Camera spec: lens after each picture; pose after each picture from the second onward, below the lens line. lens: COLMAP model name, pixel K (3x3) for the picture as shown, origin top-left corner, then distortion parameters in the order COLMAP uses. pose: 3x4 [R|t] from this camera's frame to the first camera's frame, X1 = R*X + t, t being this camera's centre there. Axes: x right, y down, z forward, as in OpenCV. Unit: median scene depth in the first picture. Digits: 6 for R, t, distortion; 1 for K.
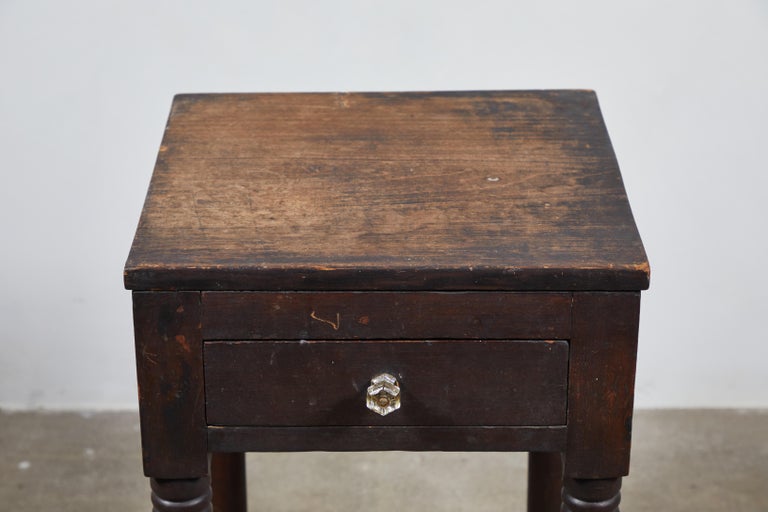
lens RADIAL K [[2102.4, 0, 384.0], [0, 2102.4, 256.0], [0, 0, 1]] dist [-0.049556, -0.288562]
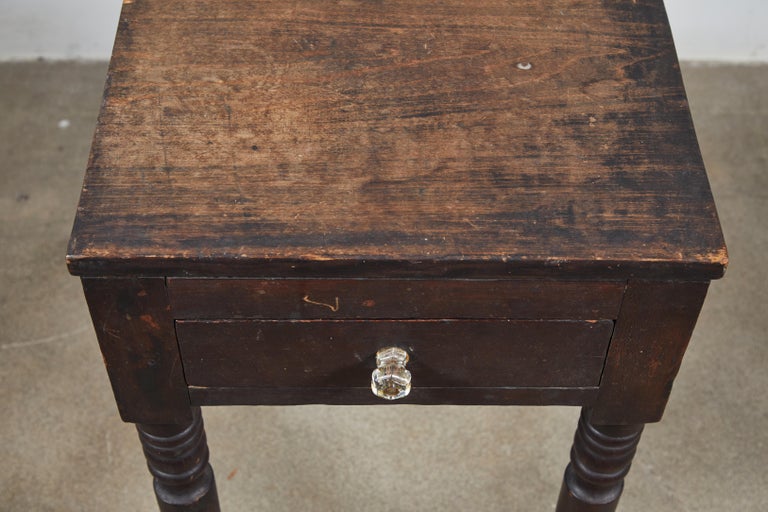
lens RADIAL K [[1213.1, 0, 384.0], [0, 1213.1, 256.0], [0, 0, 1]] dist [-0.049074, 0.006540]
pose [[0.999910, 0.005947, 0.012028, -0.009066], [-0.010663, 0.896345, 0.443230, -0.189783], [-0.008146, -0.443318, 0.896327, 0.569384]]
